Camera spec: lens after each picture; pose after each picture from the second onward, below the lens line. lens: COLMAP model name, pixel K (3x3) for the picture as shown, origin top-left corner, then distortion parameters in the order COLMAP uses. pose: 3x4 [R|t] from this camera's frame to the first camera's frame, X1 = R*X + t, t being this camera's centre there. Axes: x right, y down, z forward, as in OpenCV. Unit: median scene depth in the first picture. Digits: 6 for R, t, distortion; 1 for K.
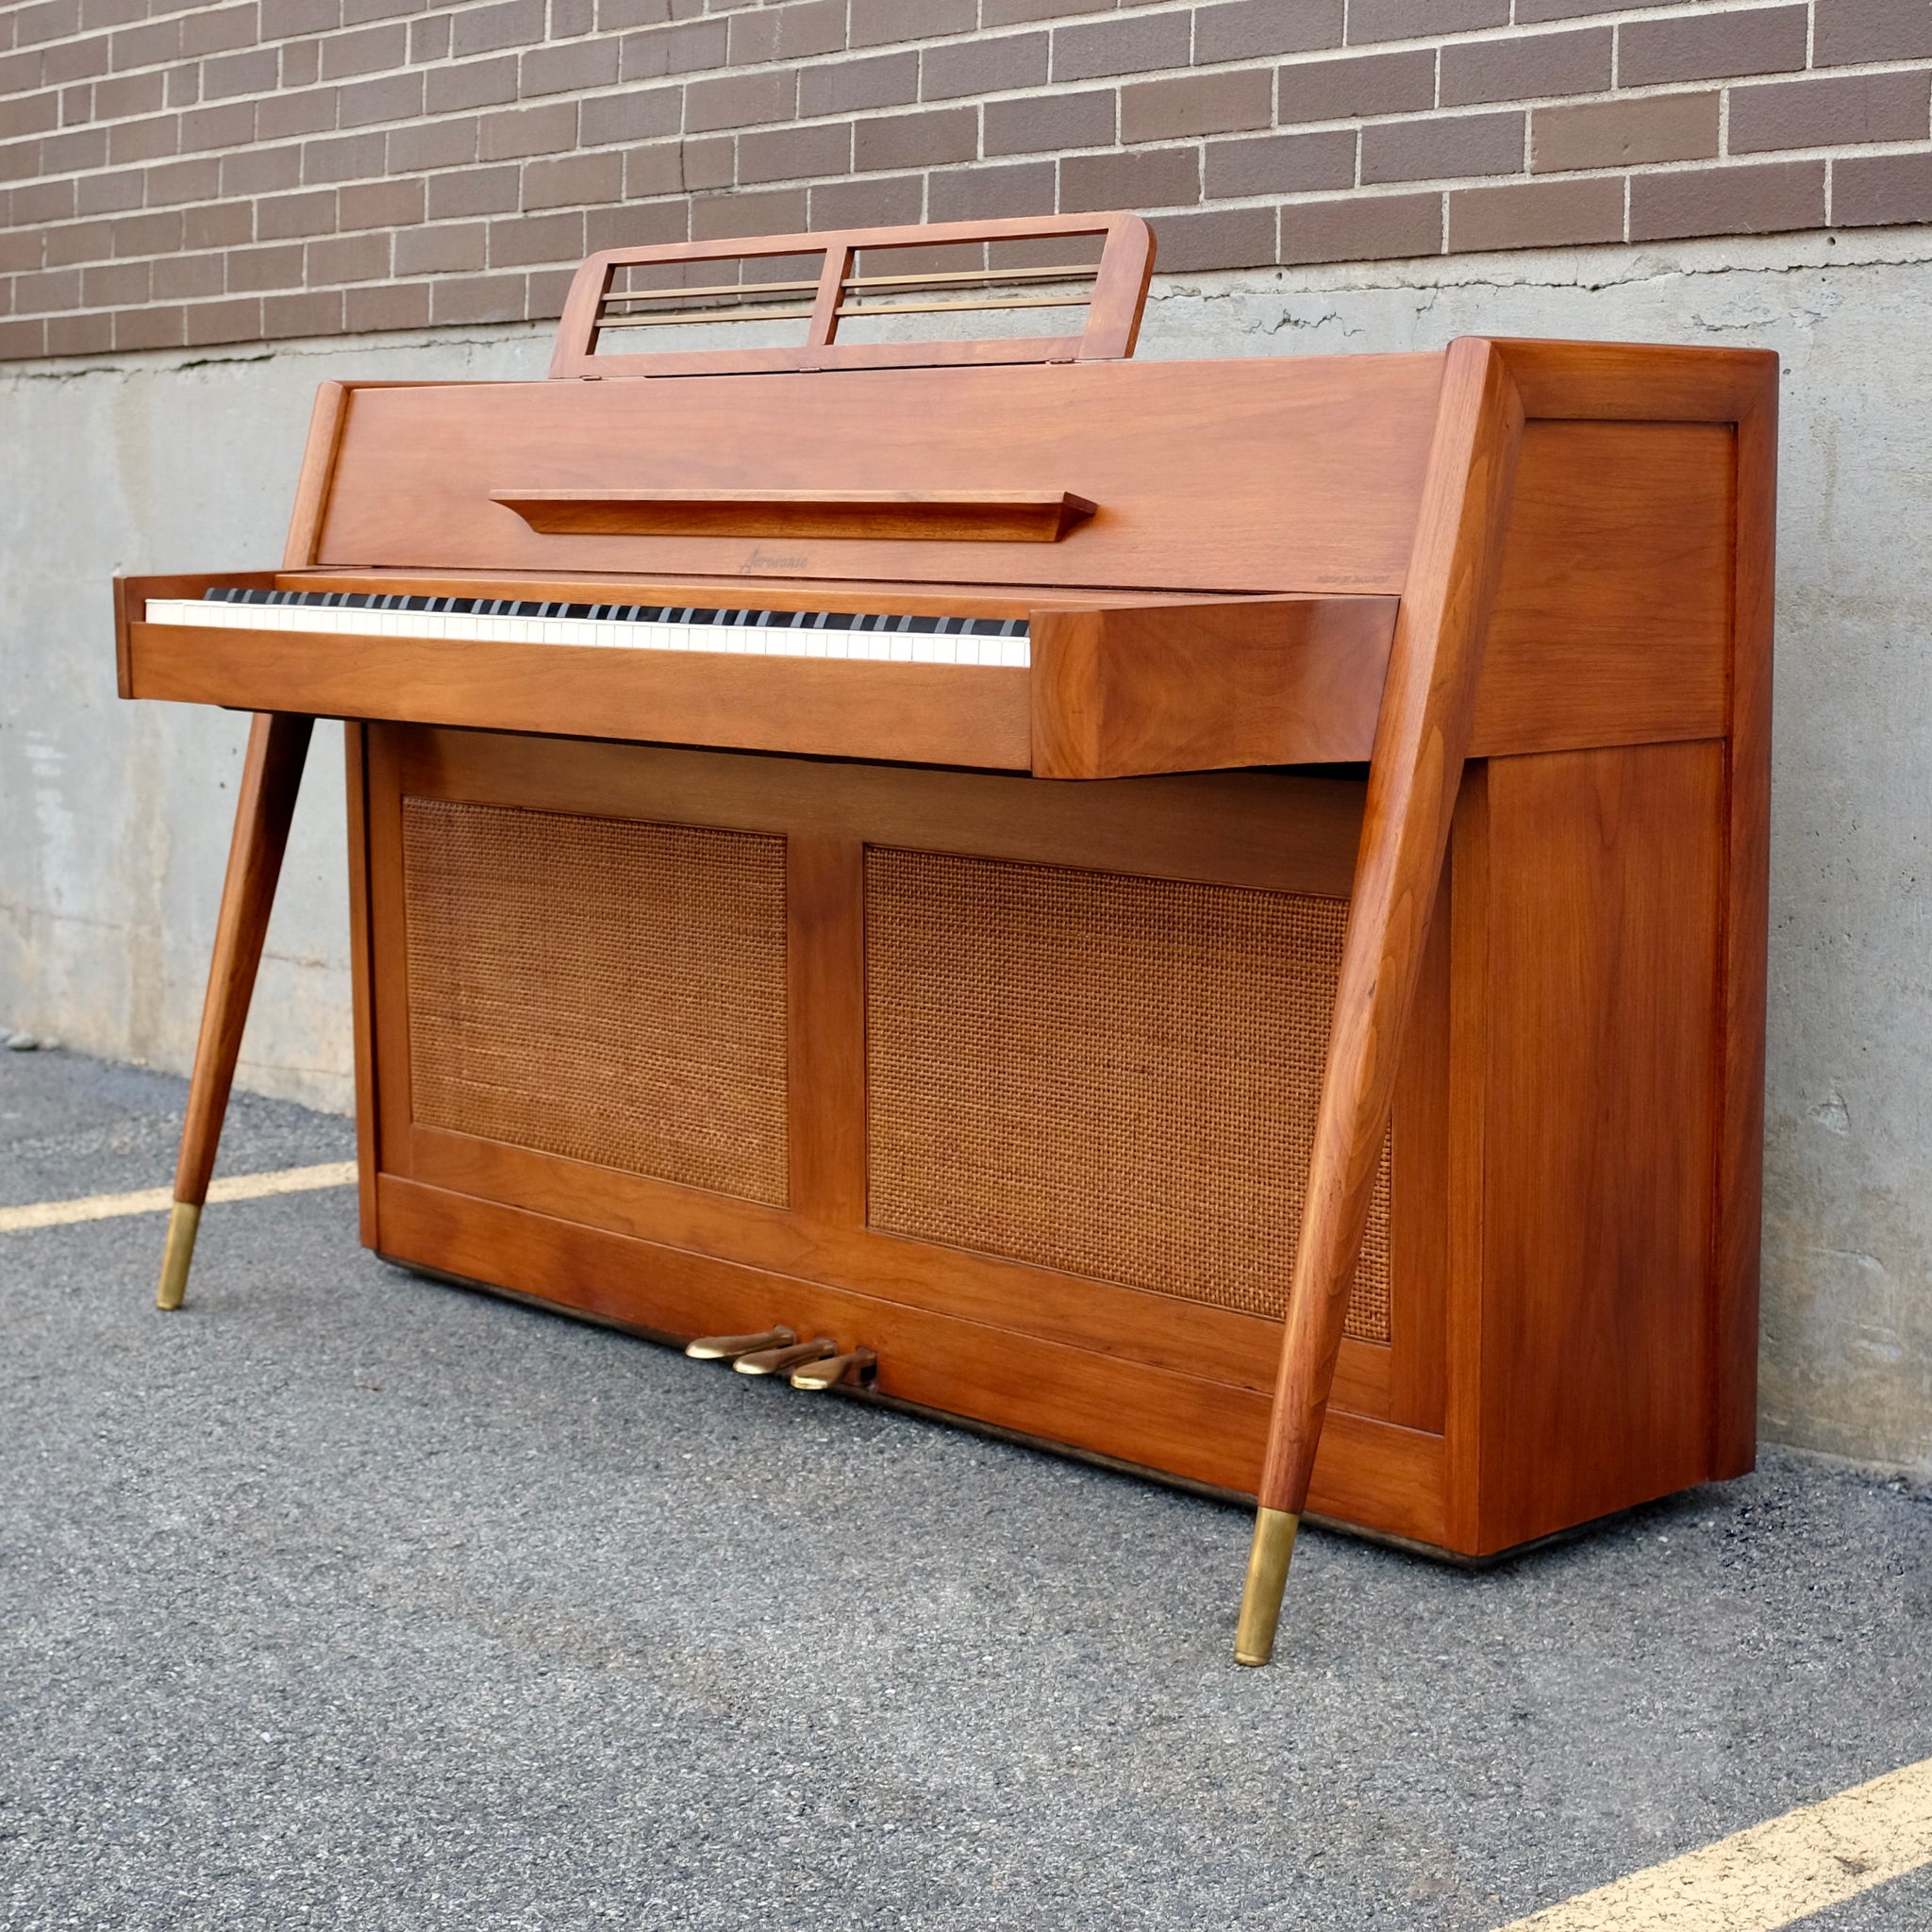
lens RADIAL K [[3662.0, 0, 970.9], [0, 3662.0, 869.5], [0, 0, 1]] dist [-0.087464, -0.001026]
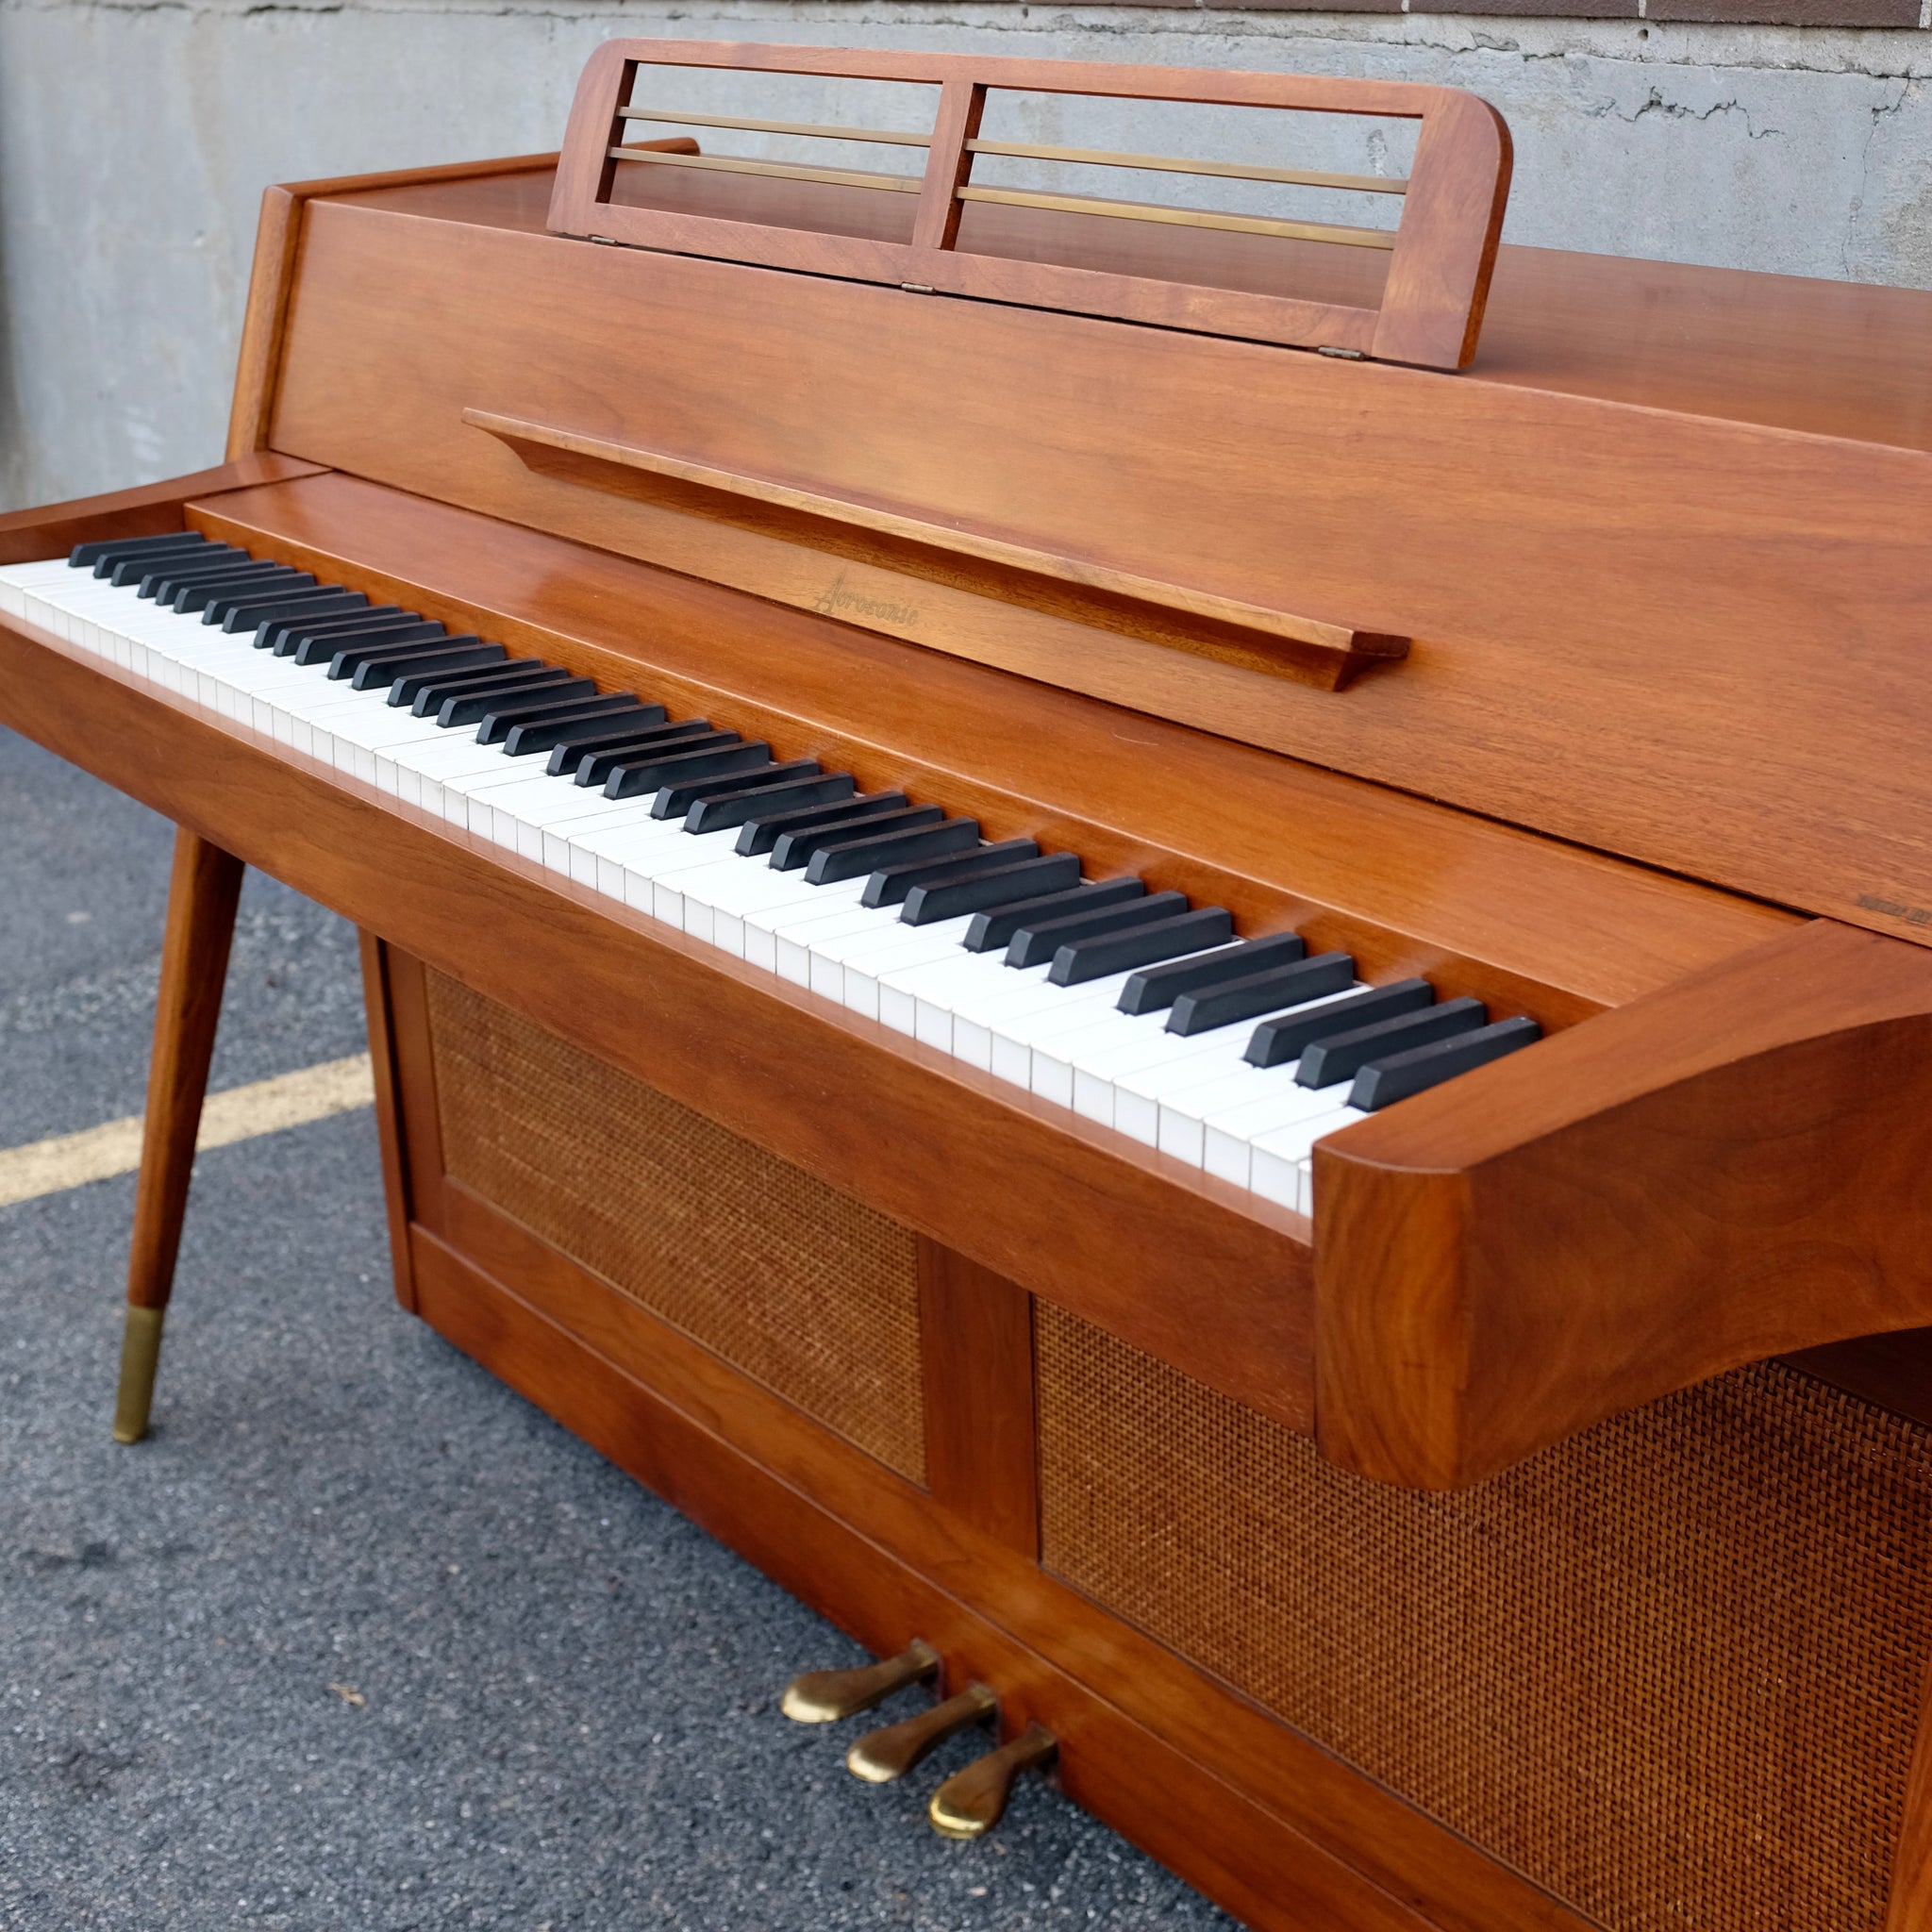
lens RADIAL K [[2988.9, 0, 991.1], [0, 2988.9, 554.3], [0, 0, 1]] dist [-0.104225, 0.135792]
pose [[0.997696, -0.013394, -0.066504, 0.000995], [0.021849, 0.991523, 0.128083, -0.144431], [0.064224, -0.129241, 0.989531, 0.460201]]
